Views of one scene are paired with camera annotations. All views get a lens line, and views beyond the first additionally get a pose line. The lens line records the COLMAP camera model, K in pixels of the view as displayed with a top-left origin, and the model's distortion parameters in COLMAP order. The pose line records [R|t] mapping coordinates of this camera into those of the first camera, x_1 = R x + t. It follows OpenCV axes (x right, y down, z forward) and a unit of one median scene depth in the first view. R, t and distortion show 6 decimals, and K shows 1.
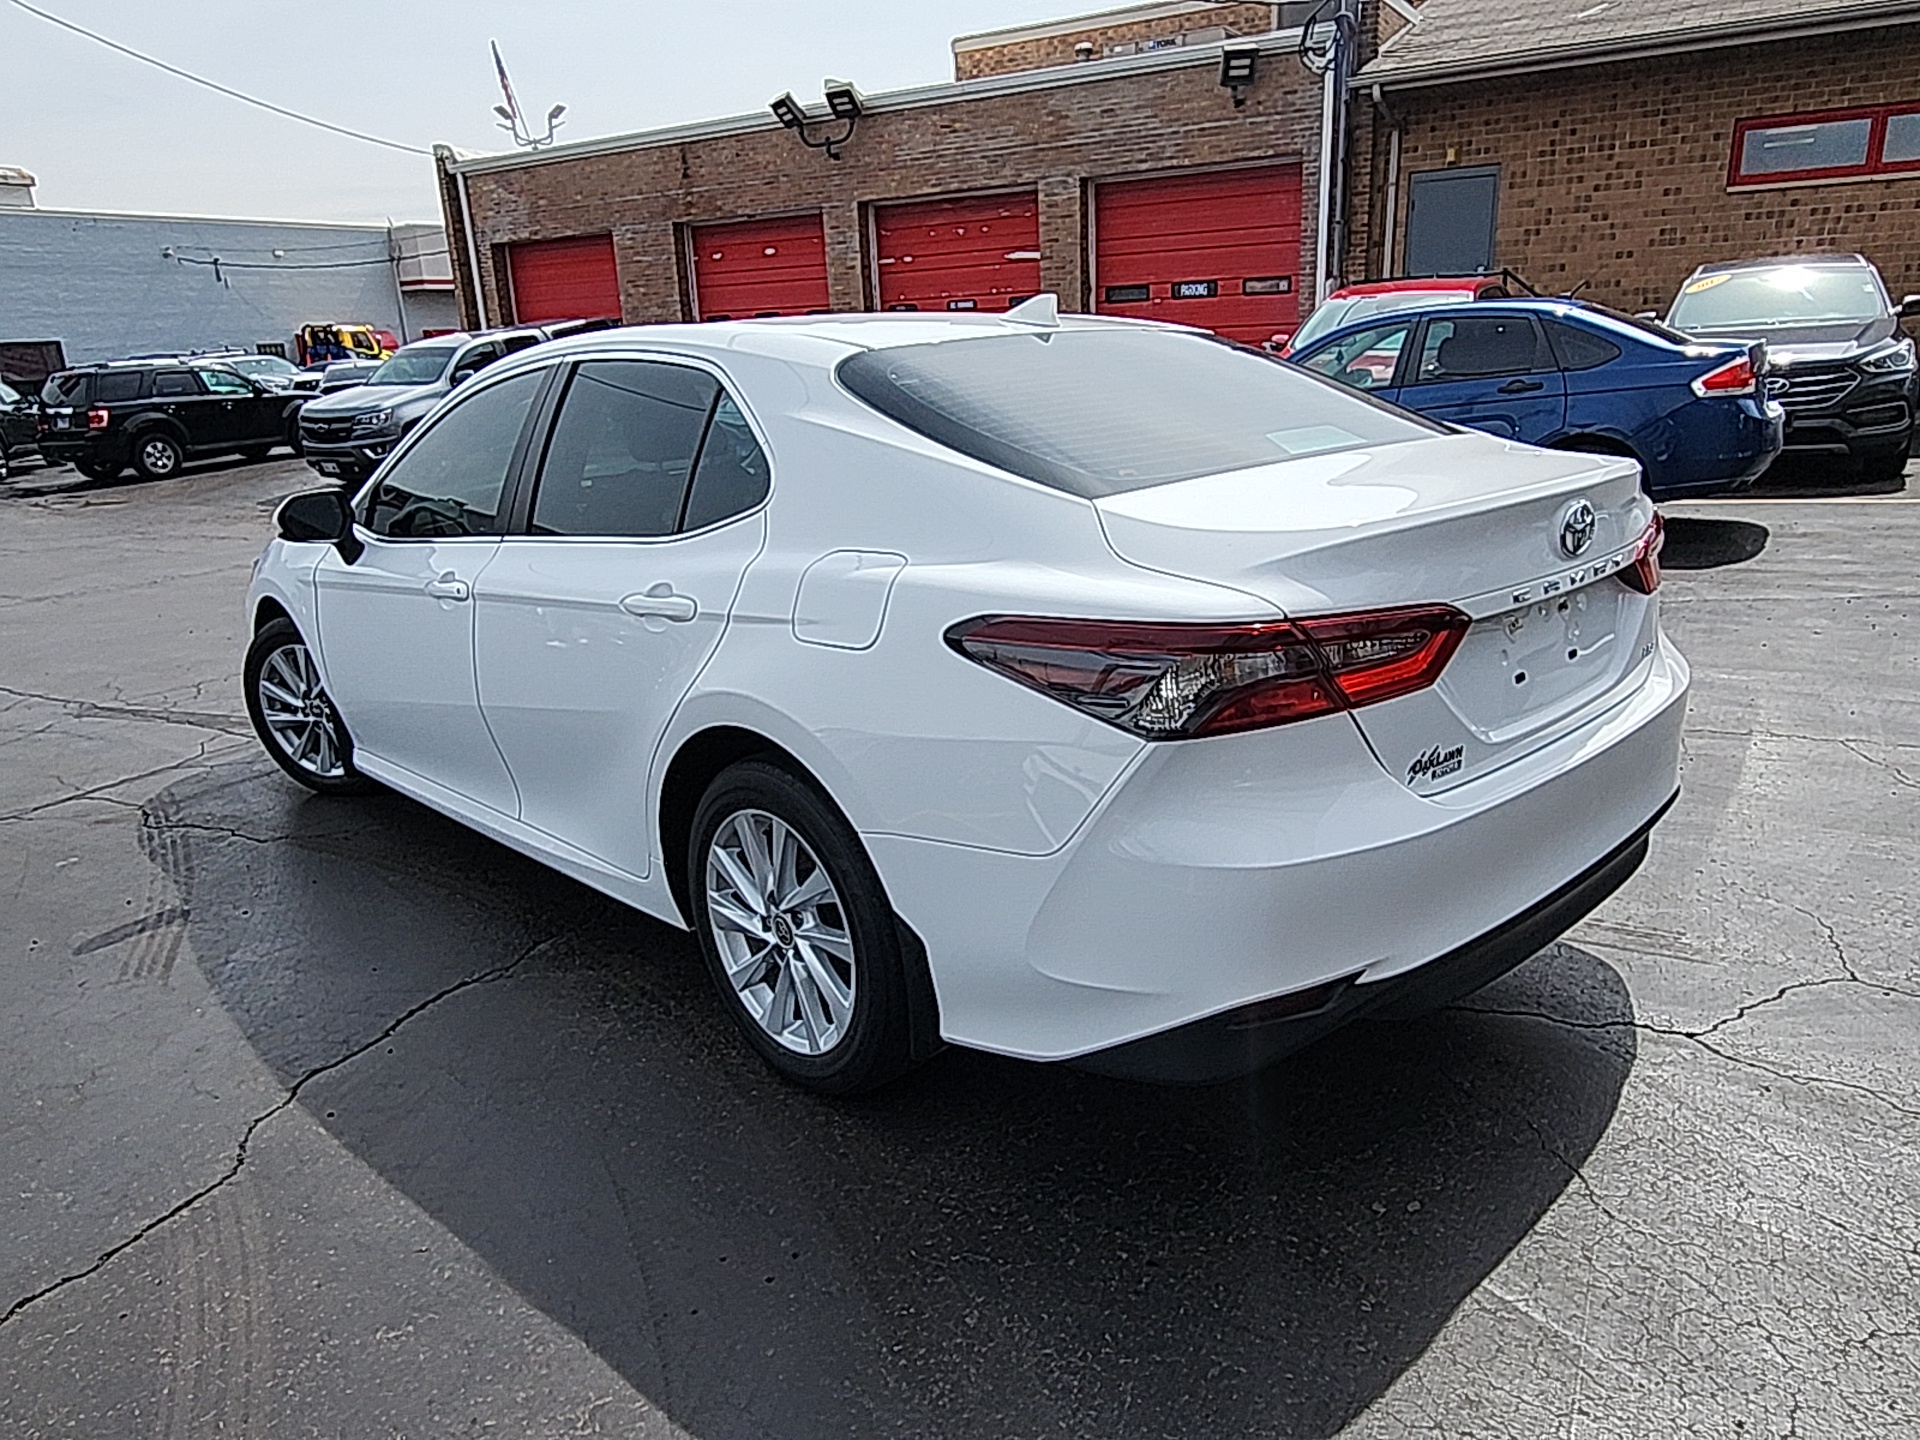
lens RADIAL K [[1253.8, 0, 960.5], [0, 1253.8, 721.0], [0, 0, 1]] dist [0.006059, -0.004269]
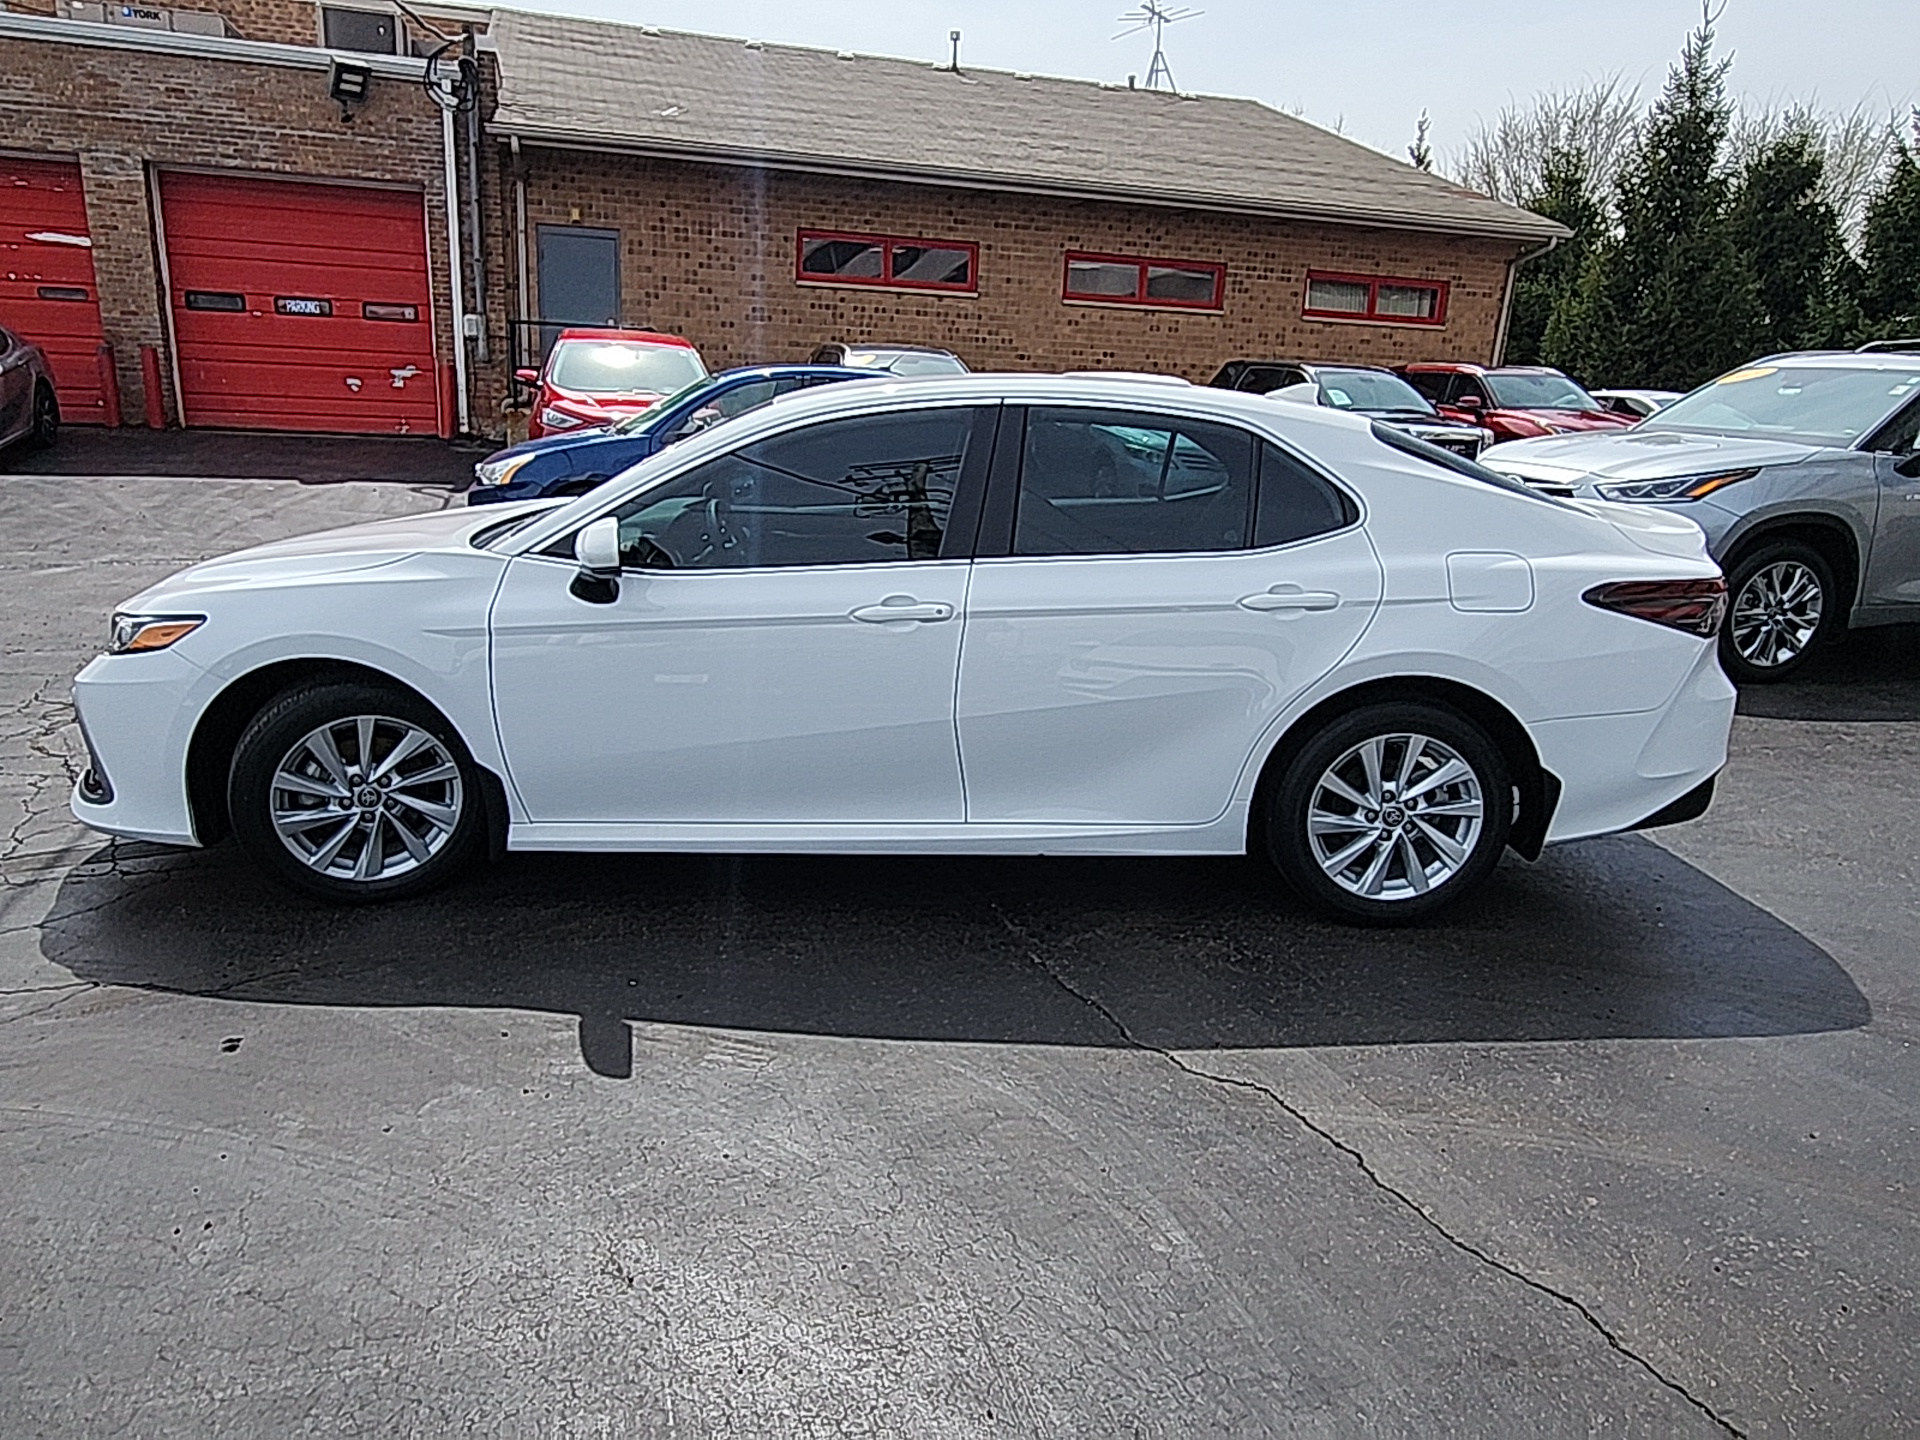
lens RADIAL K [[1233.2, 0, 964.4], [0, 1233.2, 719.9], [0, 0, 1]] dist [0.007893, -0.006273]
pose [[0.686354, -0.120158, 0.717273, -0.200880], [0.136821, 0.989980, 0.034920, -0.008303], [-0.714282, 0.074170, 0.695917, 0.047674]]
